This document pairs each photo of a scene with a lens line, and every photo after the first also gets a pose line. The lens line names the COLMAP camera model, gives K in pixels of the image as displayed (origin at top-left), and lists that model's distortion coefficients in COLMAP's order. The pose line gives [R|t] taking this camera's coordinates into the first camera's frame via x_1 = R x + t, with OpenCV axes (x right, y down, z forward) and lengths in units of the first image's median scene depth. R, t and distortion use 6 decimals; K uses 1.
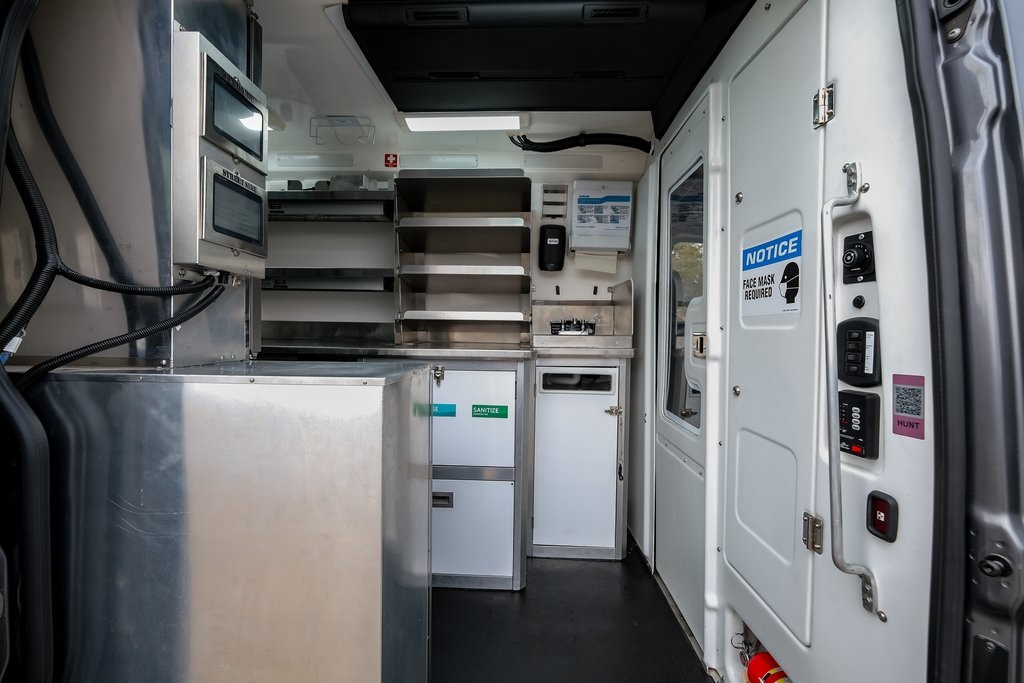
lens RADIAL K [[440.8, 0, 510.2], [0, 440.8, 337.4], [0, 0, 1]] dist [-0.000922, -0.000179]
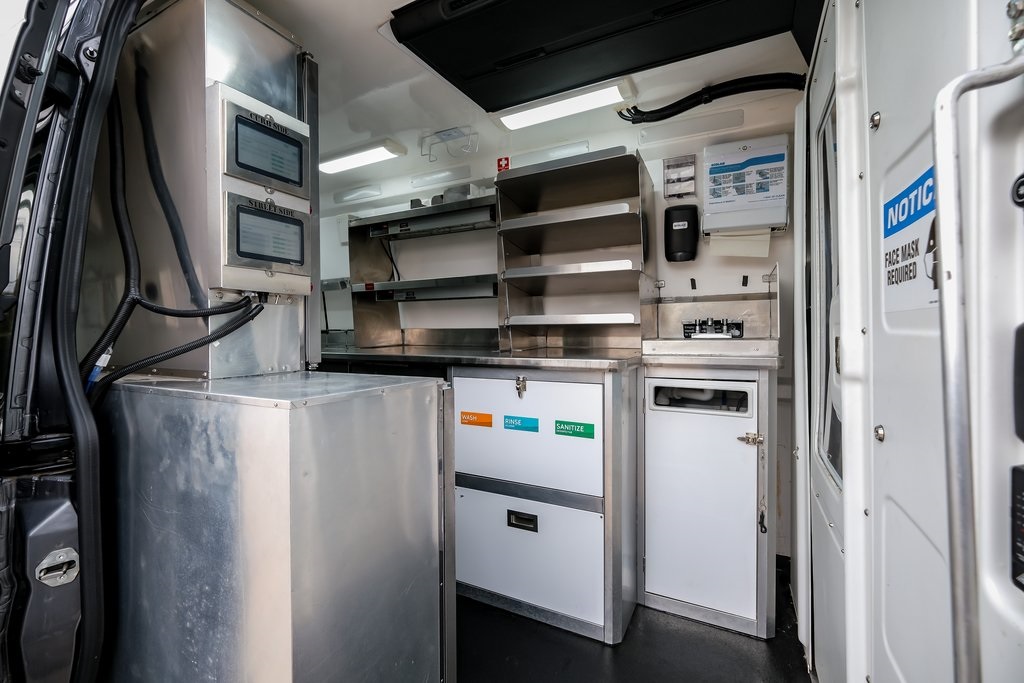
lens RADIAL K [[442.5, 0, 511.9], [0, 442.5, 334.3], [0, 0, 1]] dist [-0.002637, -0.000359]
pose [[0.900867, -0.017430, -0.433745, 0.198022], [0.014212, 0.999842, -0.010661, -0.011098], [0.433862, 0.003439, 0.900973, 0.136041]]
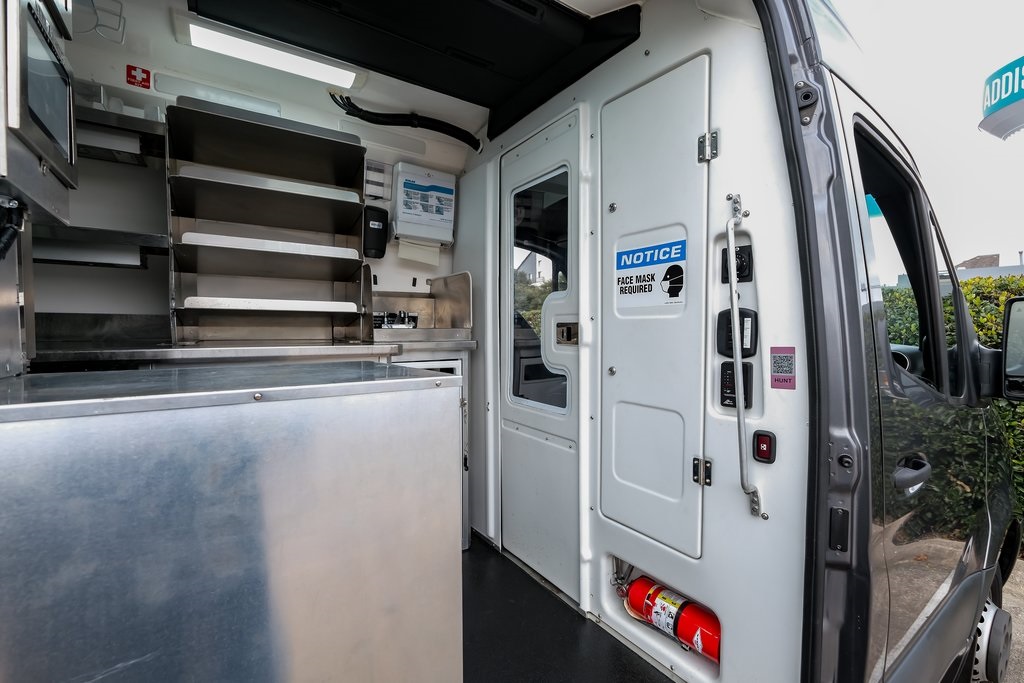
lens RADIAL K [[438.8, 0, 512.0], [0, 438.8, 341.5], [0, 0, 1]] dist [-0.000627, -0.000508]
pose [[0.811947, -0.029099, 0.583005, -0.242305], [0.019169, 0.999547, 0.023192, 0.005889], [-0.583416, -0.007655, 0.812137, 0.123125]]
